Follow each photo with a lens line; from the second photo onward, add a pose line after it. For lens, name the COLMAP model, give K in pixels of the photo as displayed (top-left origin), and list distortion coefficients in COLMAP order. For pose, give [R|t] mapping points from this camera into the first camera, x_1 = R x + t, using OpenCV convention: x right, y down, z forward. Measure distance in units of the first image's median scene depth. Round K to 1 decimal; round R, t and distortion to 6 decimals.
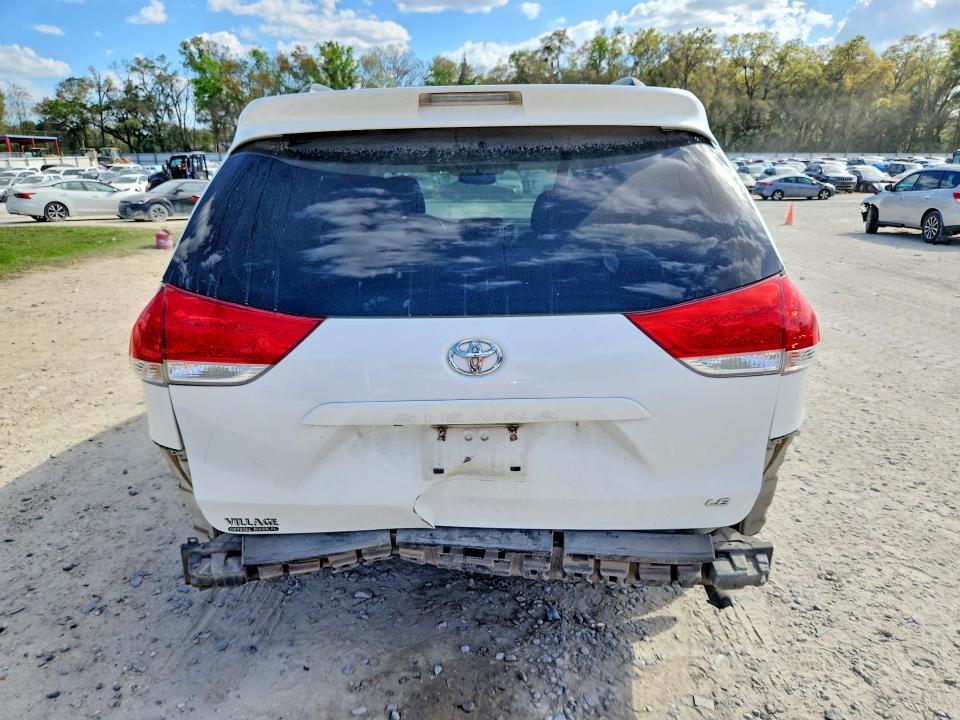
lens RADIAL K [[718.0, 0, 480.0], [0, 718.0, 360.0], [0, 0, 1]] dist [0.029137, -0.002184]
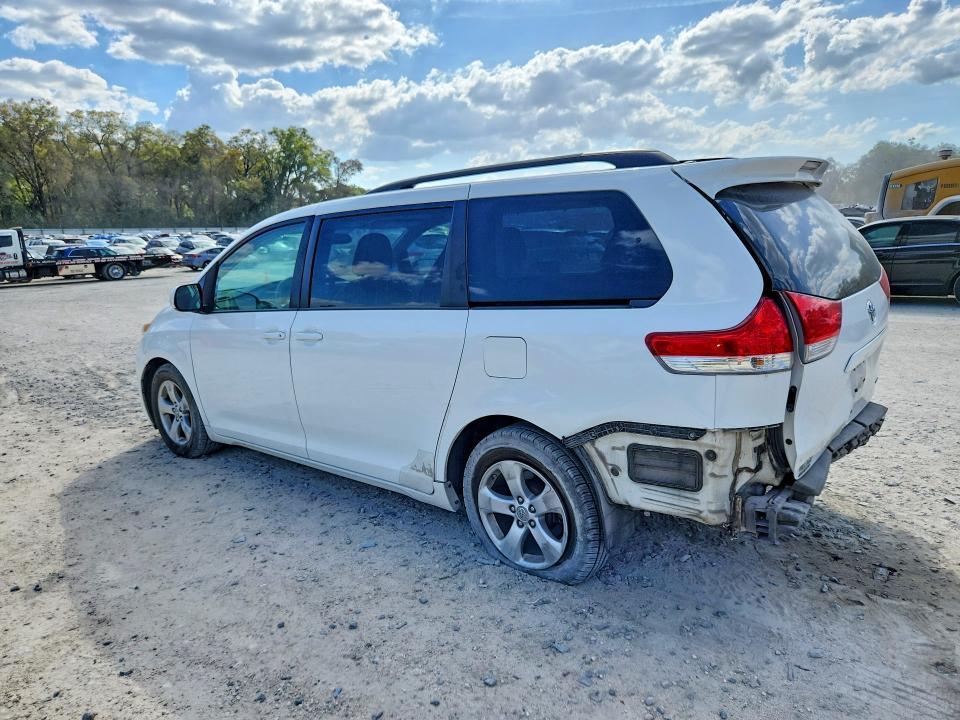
lens RADIAL K [[734.7, 0, 480.0], [0, 734.7, 360.0], [0, 0, 1]] dist [-0.003997, -0.002438]
pose [[0.583819, -0.159739, 0.796015, -0.166993], [0.245727, 0.969234, 0.014276, -0.011305], [-0.773805, 0.187268, 0.605109, 0.062825]]
